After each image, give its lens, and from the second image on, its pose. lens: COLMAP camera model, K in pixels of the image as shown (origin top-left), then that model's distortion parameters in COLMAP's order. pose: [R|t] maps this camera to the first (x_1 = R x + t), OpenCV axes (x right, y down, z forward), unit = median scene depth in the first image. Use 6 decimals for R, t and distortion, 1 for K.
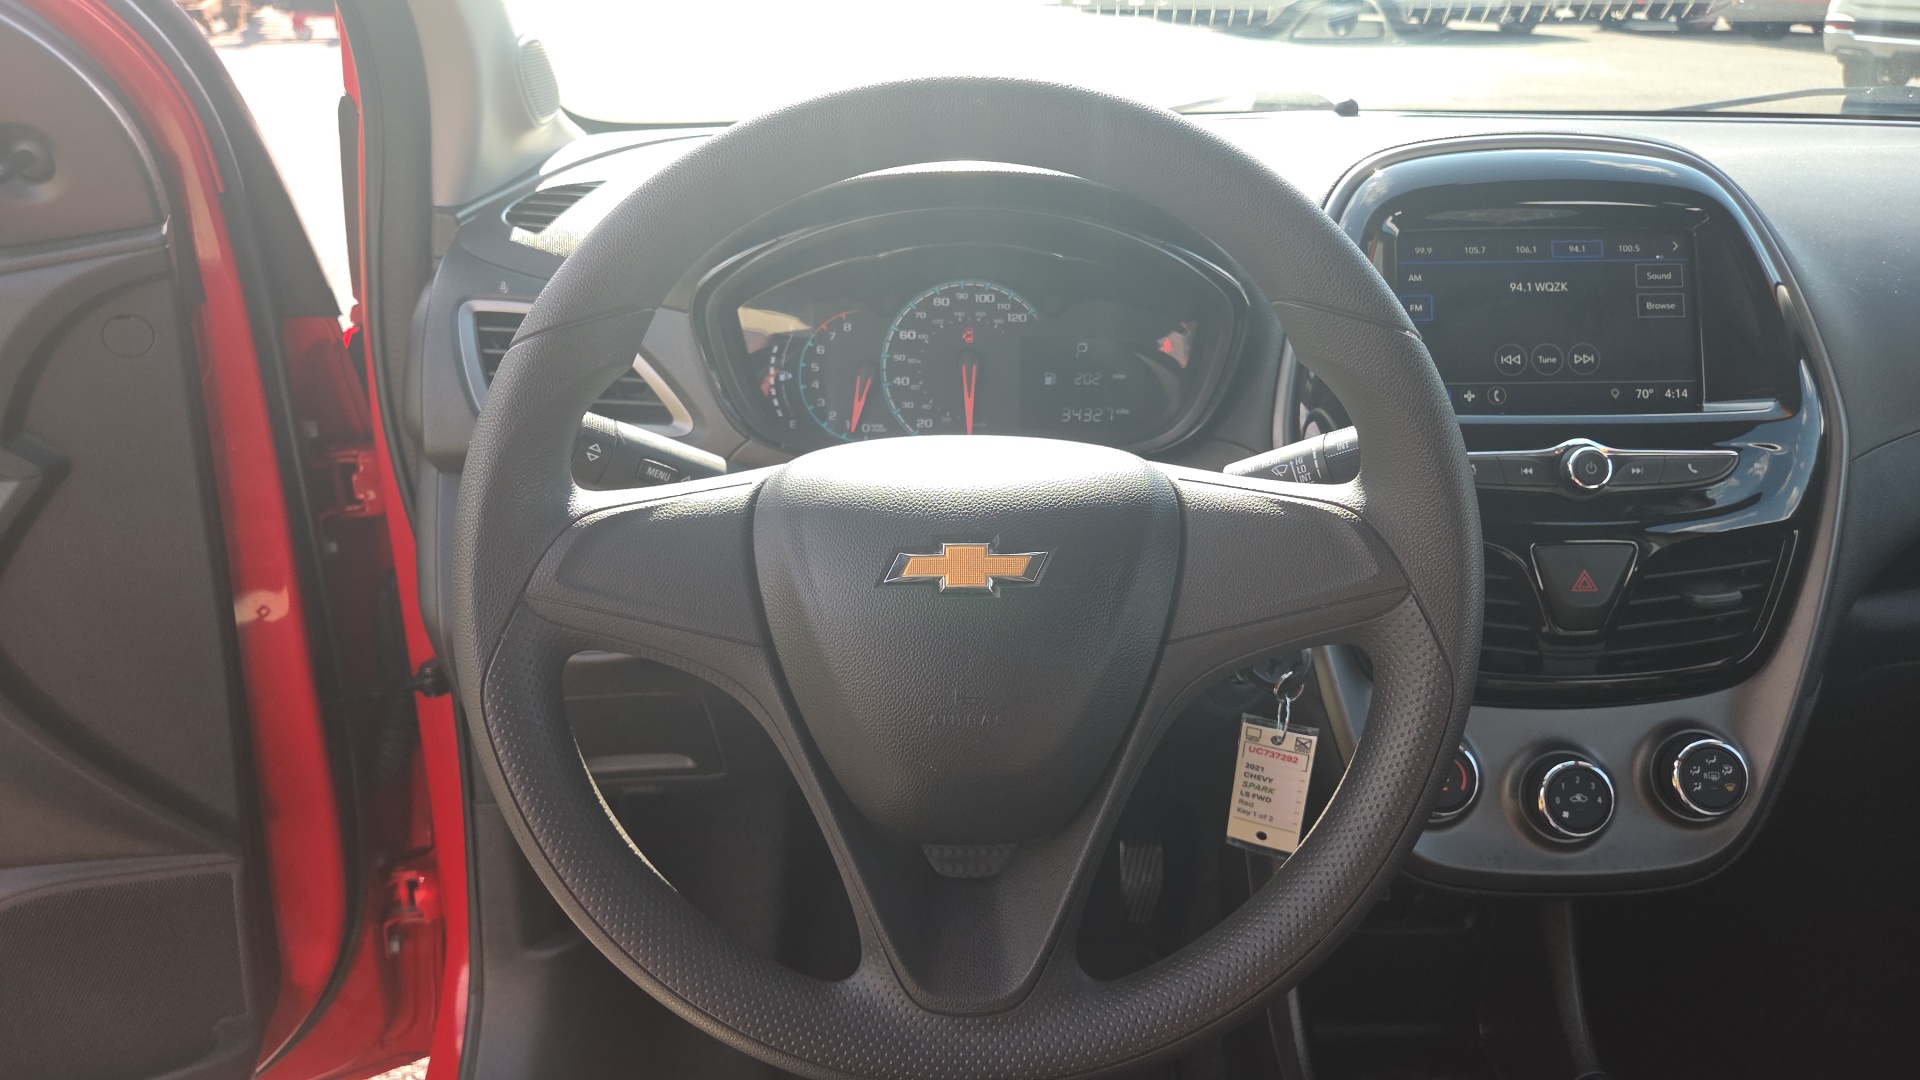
lens RADIAL K [[1319.8, 0, 958.8], [0, 1319.8, 531.0], [0, 0, 1]] dist [0.050814, -0.046551]
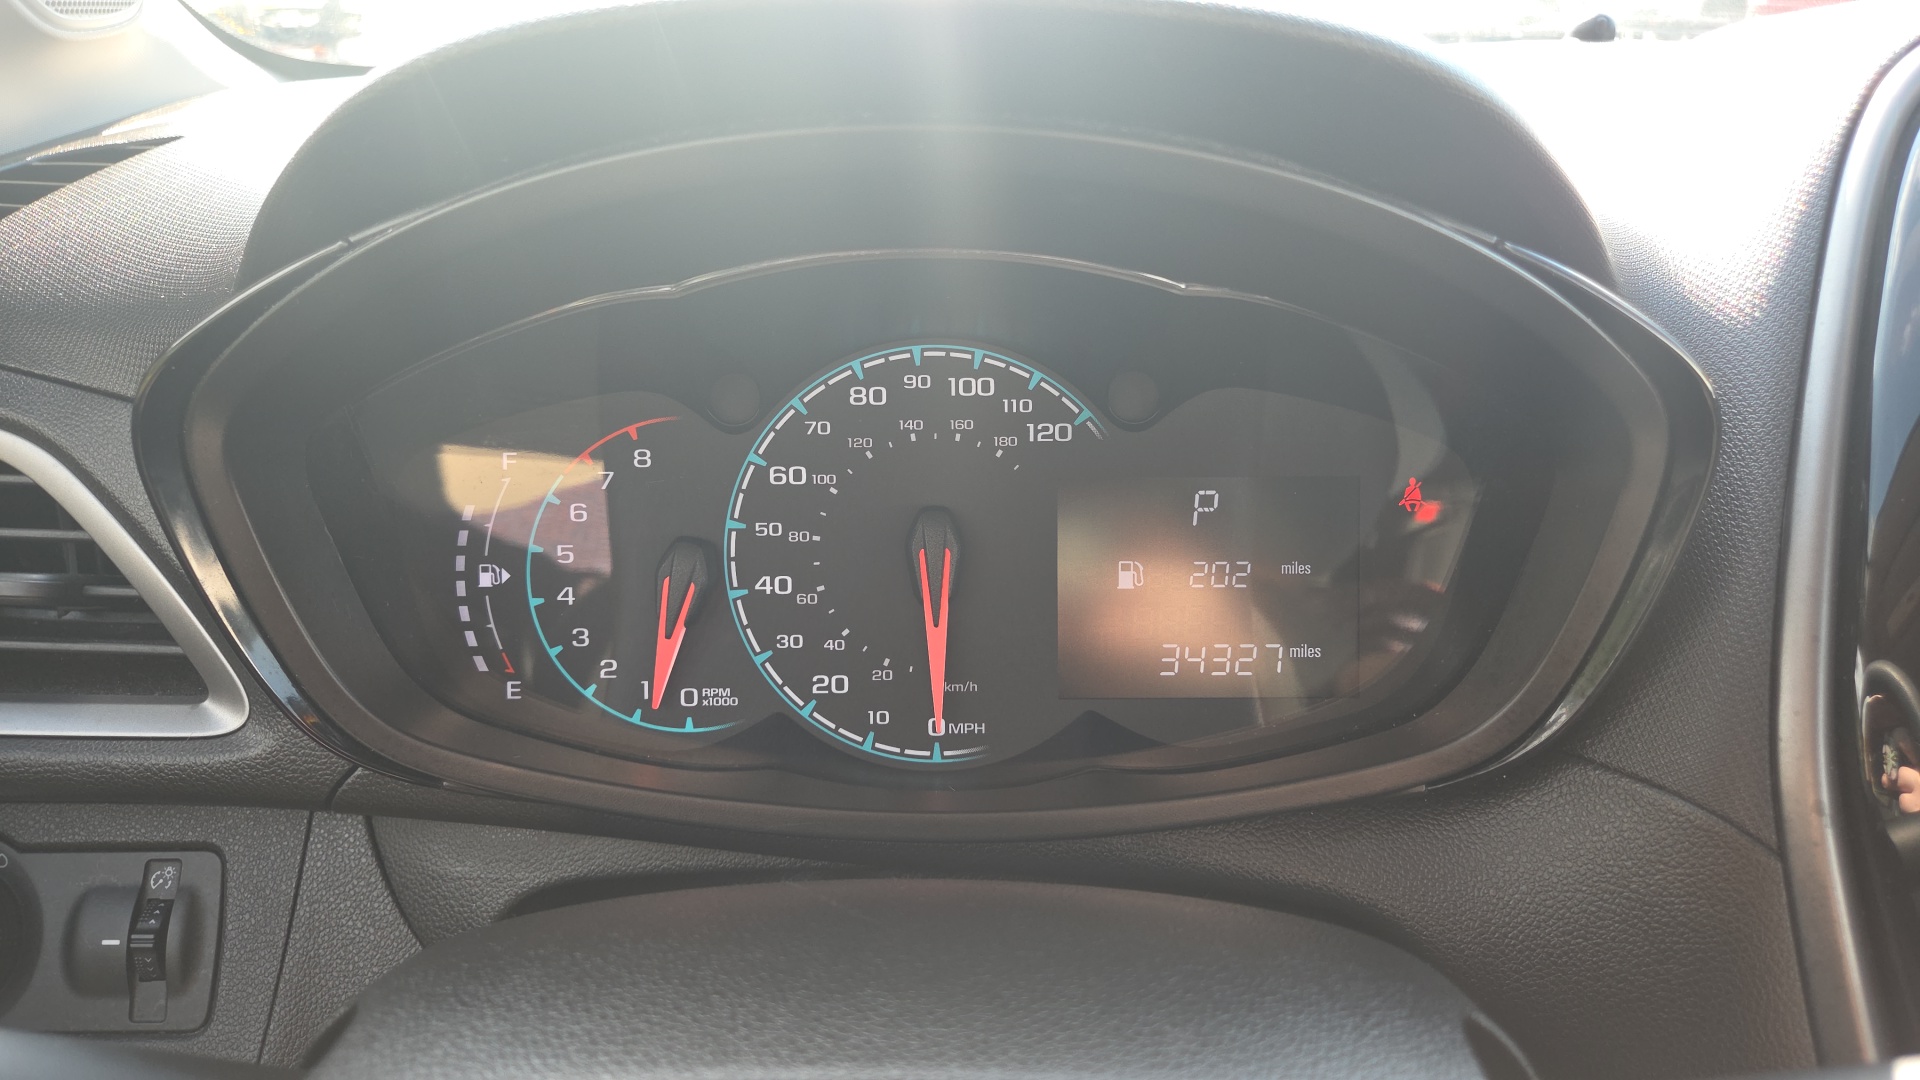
lens RADIAL K [[1319.8, 0, 952.9], [0, 1319.8, 527.3], [0, 0, 1]] dist [0.050814, -0.046551]
pose [[0.999972, -0.007426, -0.001115, 0.014762], [0.007396, 0.999651, -0.025345, -0.129511], [0.001303, 0.025336, 0.999678, 0.624134]]
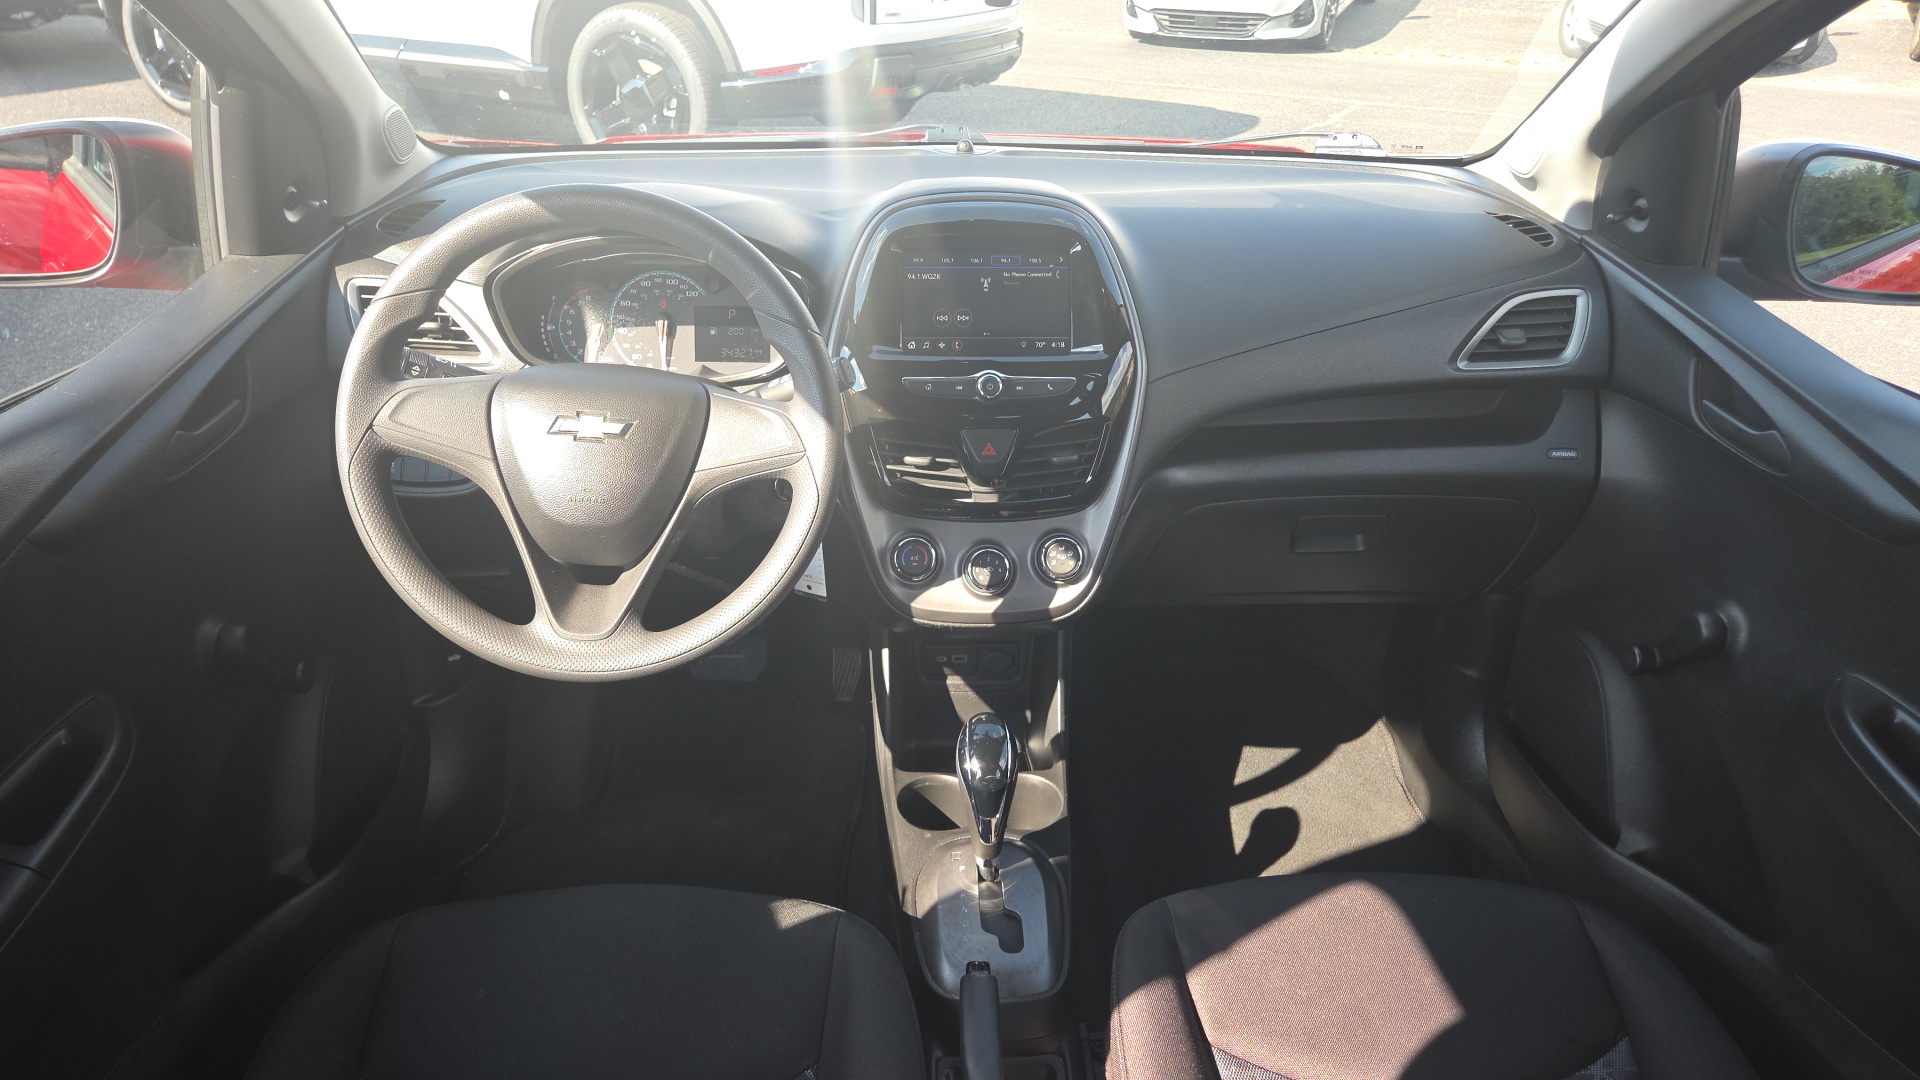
lens RADIAL K [[1319.8, 0, 931.0], [0, 1319.8, 526.8], [0, 0, 1]] dist [0.050814, -0.046551]
pose [[0.998958, 0.002588, 0.045569, 0.289948], [-0.004956, 0.998638, 0.051938, 0.047529], [-0.045373, -0.052110, 0.997610, -0.749142]]
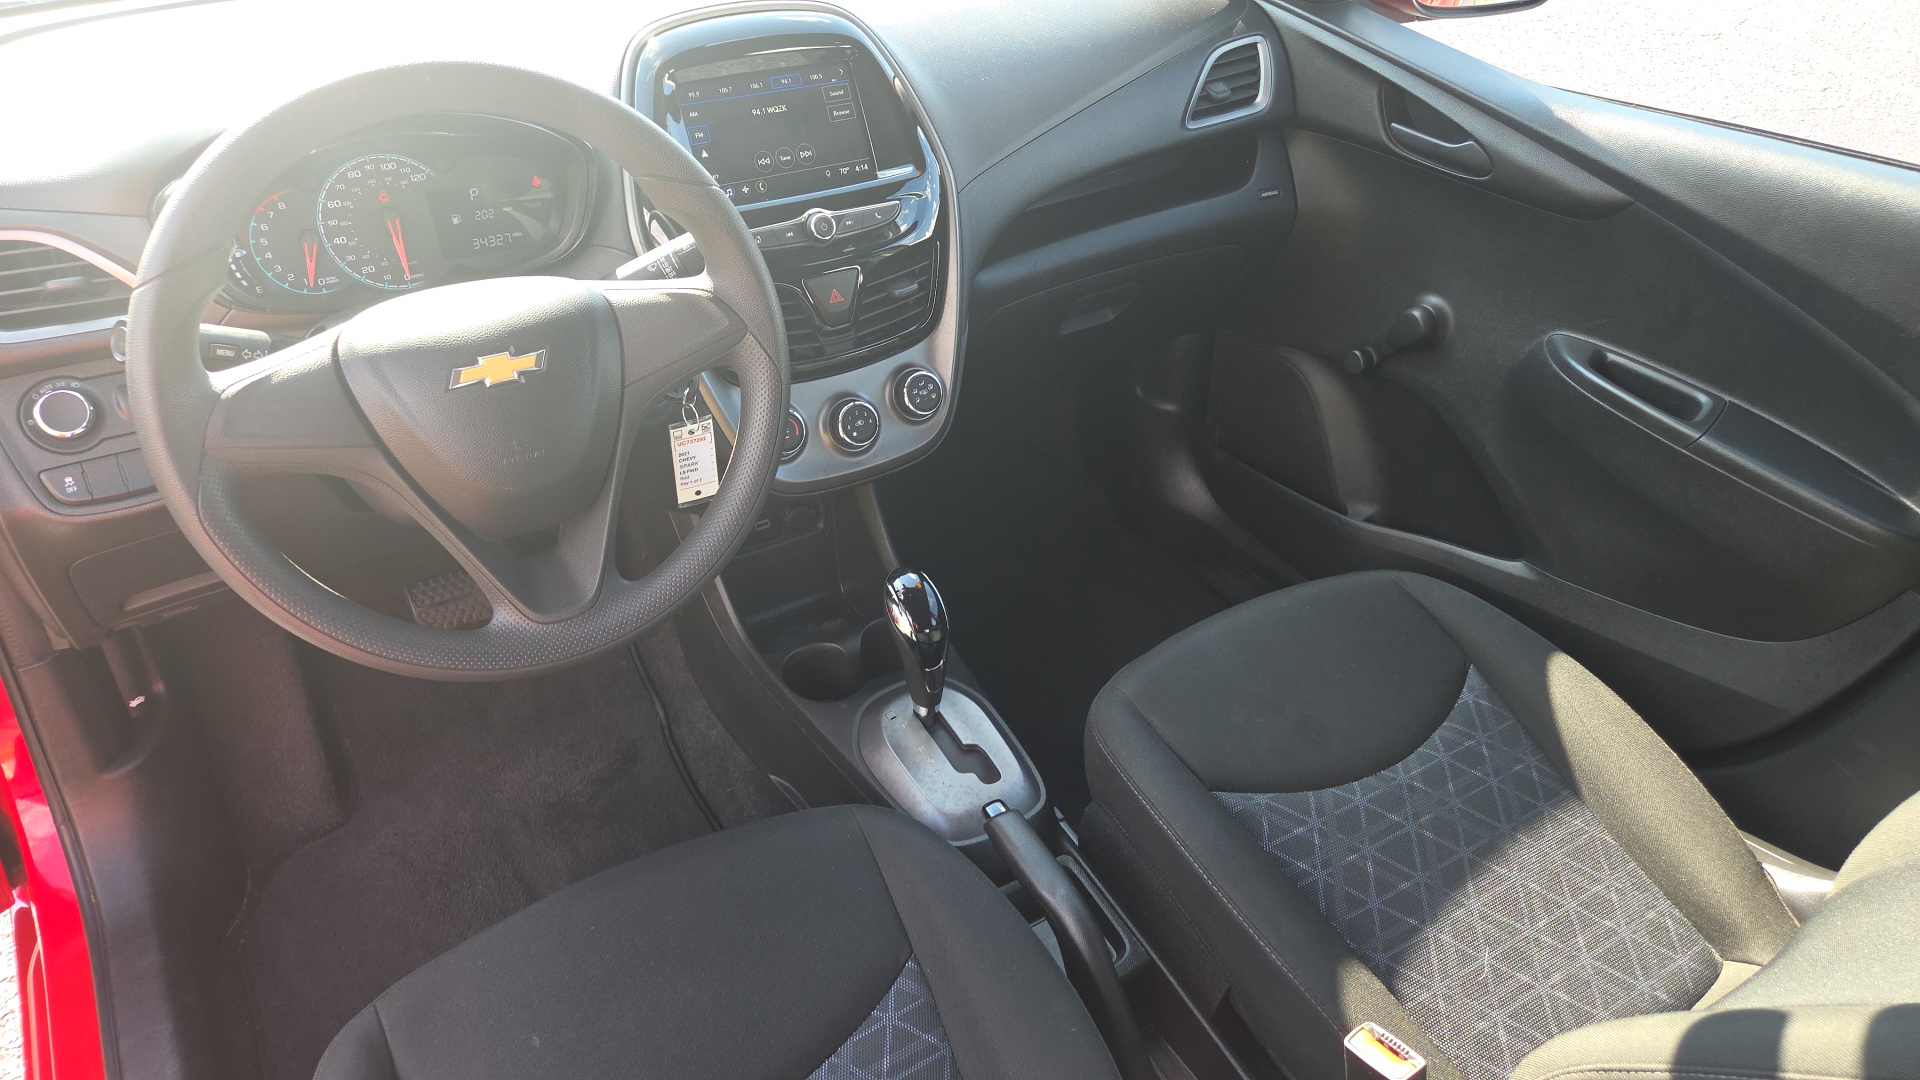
lens RADIAL K [[1319.8, 0, 988.4], [0, 1319.8, 551.9], [0, 0, 1]] dist [0.050814, -0.046551]
pose [[0.843901, -0.287598, 0.452899, -0.201923], [0.181681, 0.947496, 0.263142, -0.056257], [-0.504799, -0.139782, 0.851844, -0.527725]]
